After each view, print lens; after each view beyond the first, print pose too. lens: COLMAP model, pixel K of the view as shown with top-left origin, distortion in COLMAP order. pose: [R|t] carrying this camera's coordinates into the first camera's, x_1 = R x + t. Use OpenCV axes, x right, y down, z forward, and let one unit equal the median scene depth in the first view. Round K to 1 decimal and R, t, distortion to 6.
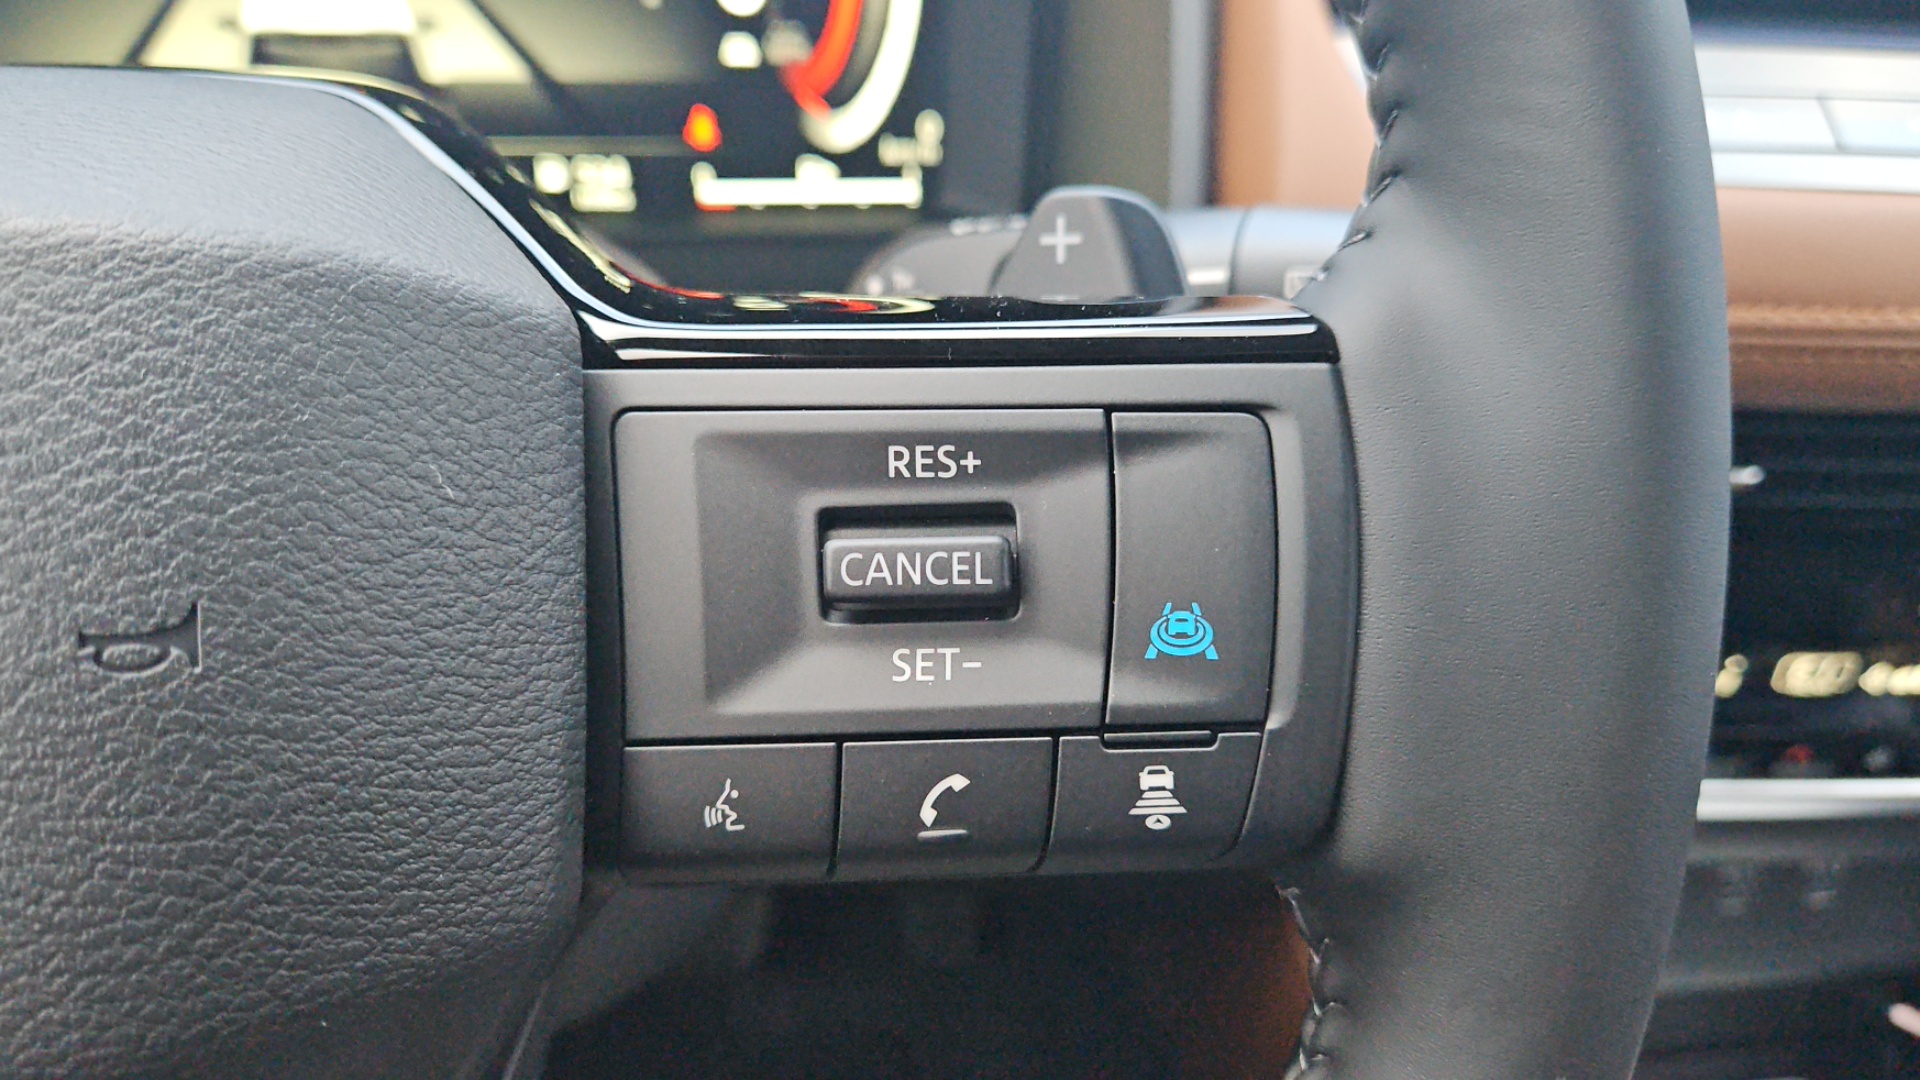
lens RADIAL K [[1455.8, 0, 967.9], [0, 1455.8, 547.0], [0, 0, 1]] dist [0.021573, -0.014116]
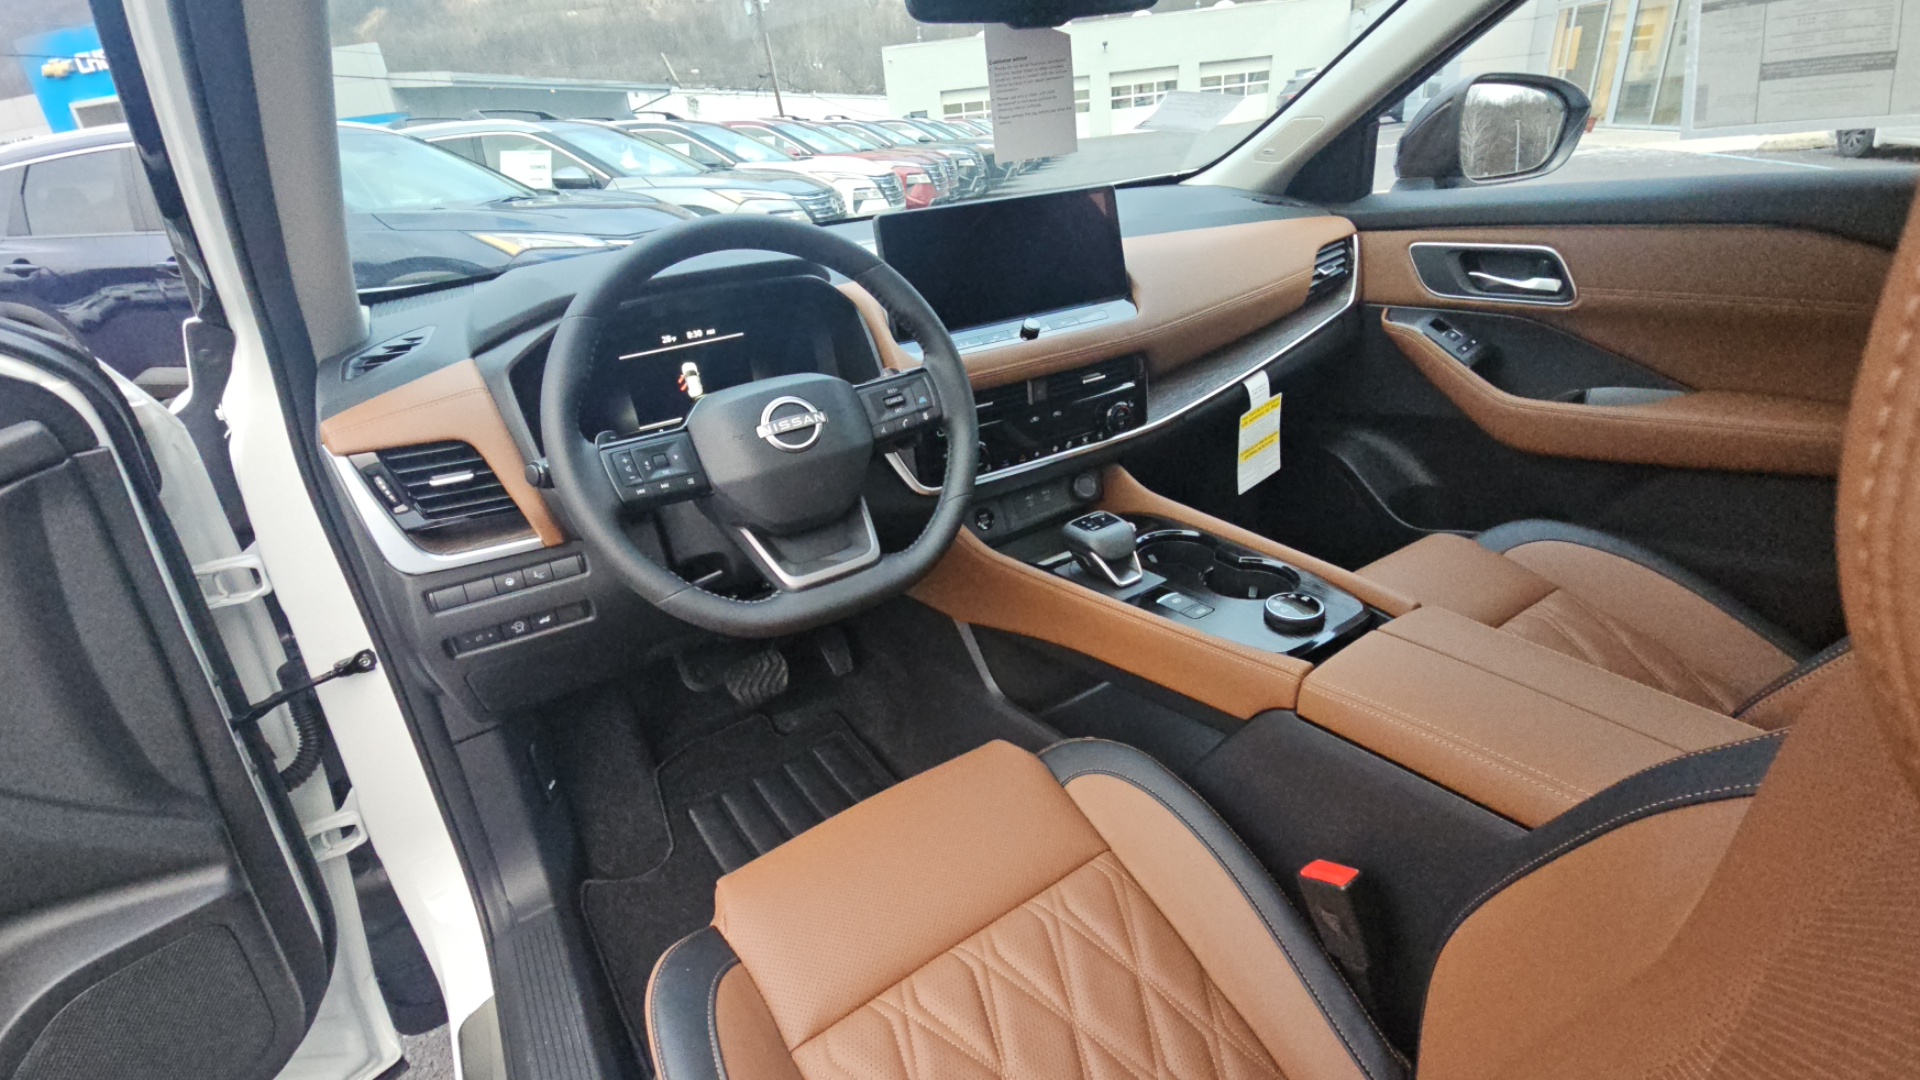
lens RADIAL K [[857.2, 0, 959.3], [0, 857.2, 539.3], [0, 0, 1]] dist [0.005141, -0.004394]
pose [[0.893273, -0.294916, 0.339246, -1.763734], [0.341906, 0.935713, -0.086837, 1.442975], [-0.291827, 0.193560, 0.936681, -4.065883]]
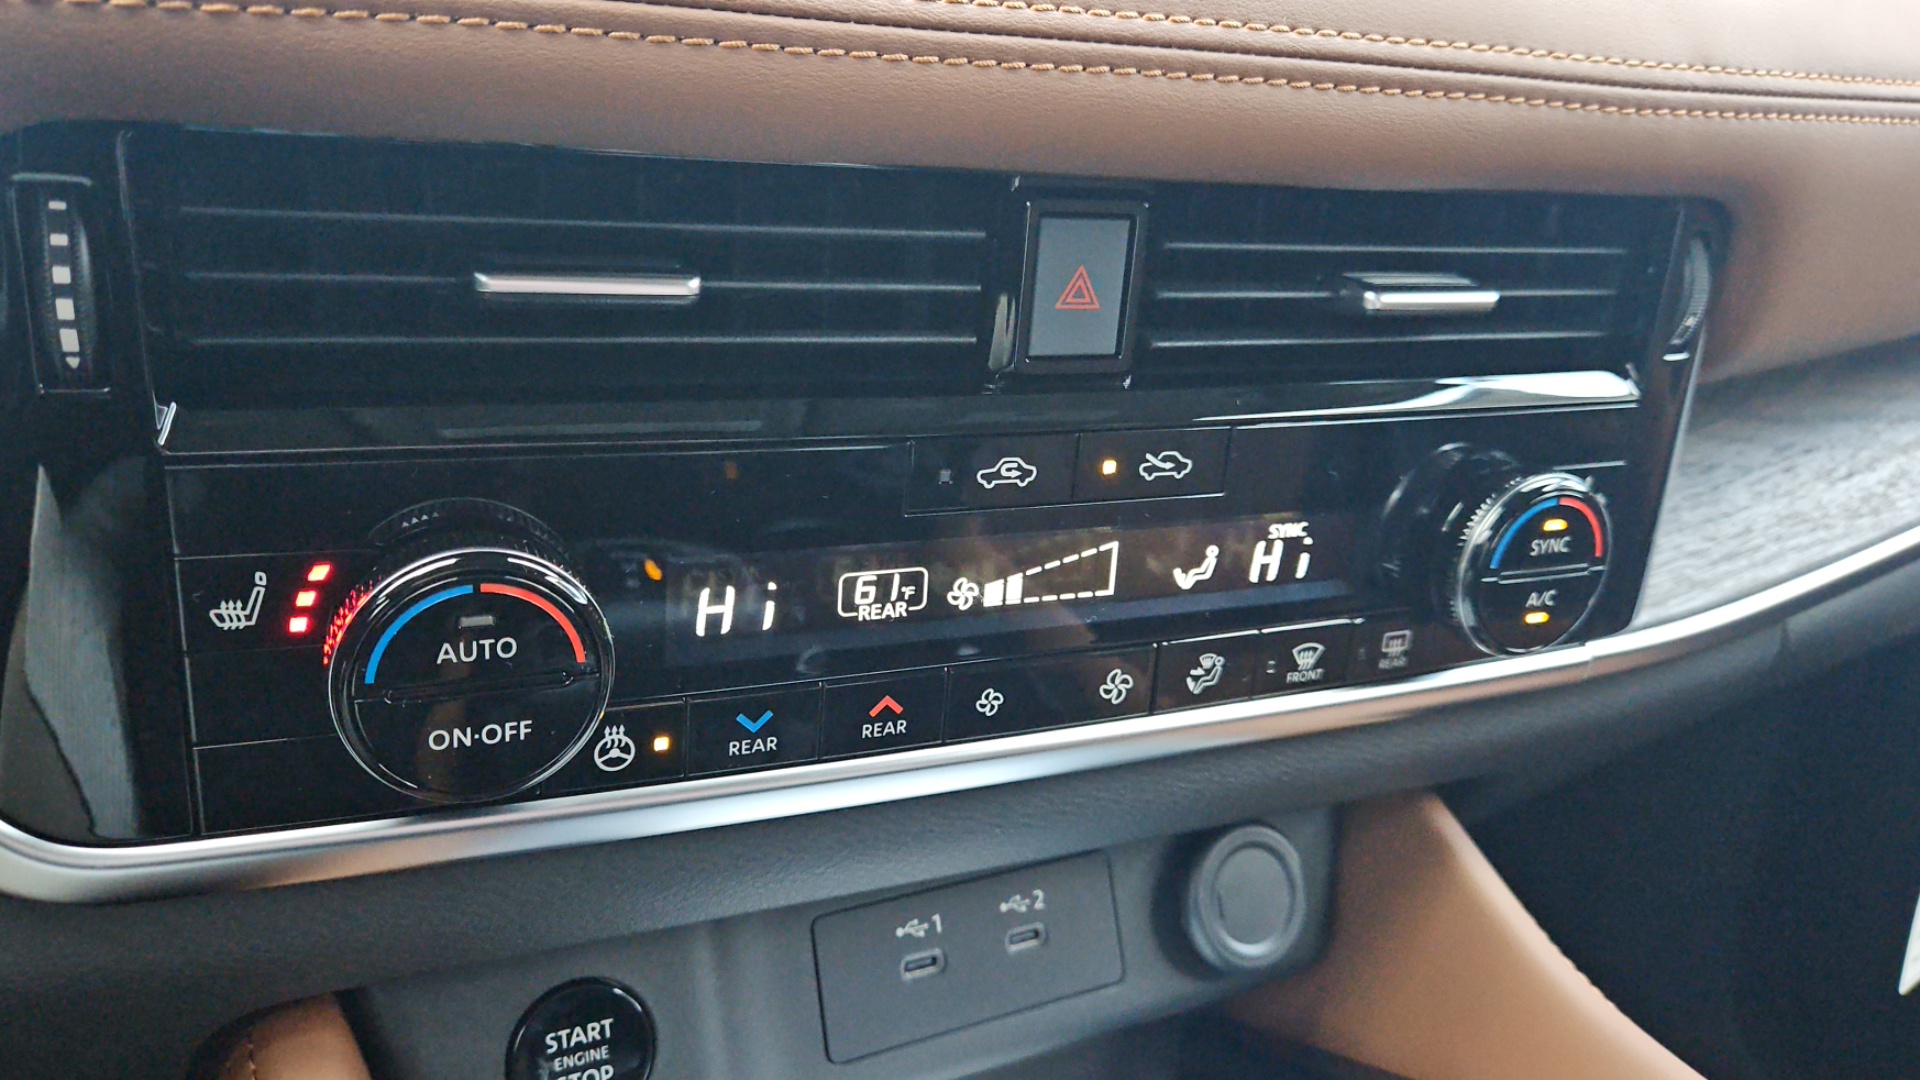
lens RADIAL K [[1455.8, 0, 969.3], [0, 1455.8, 540.3], [0, 0, 1]] dist [0.021573, -0.014116]
pose [[0.927935, -0.087098, 0.362424, 0.833135], [0.169077, 0.964886, -0.201017, 0.527618], [-0.332189, 0.247808, 0.910078, 0.690895]]
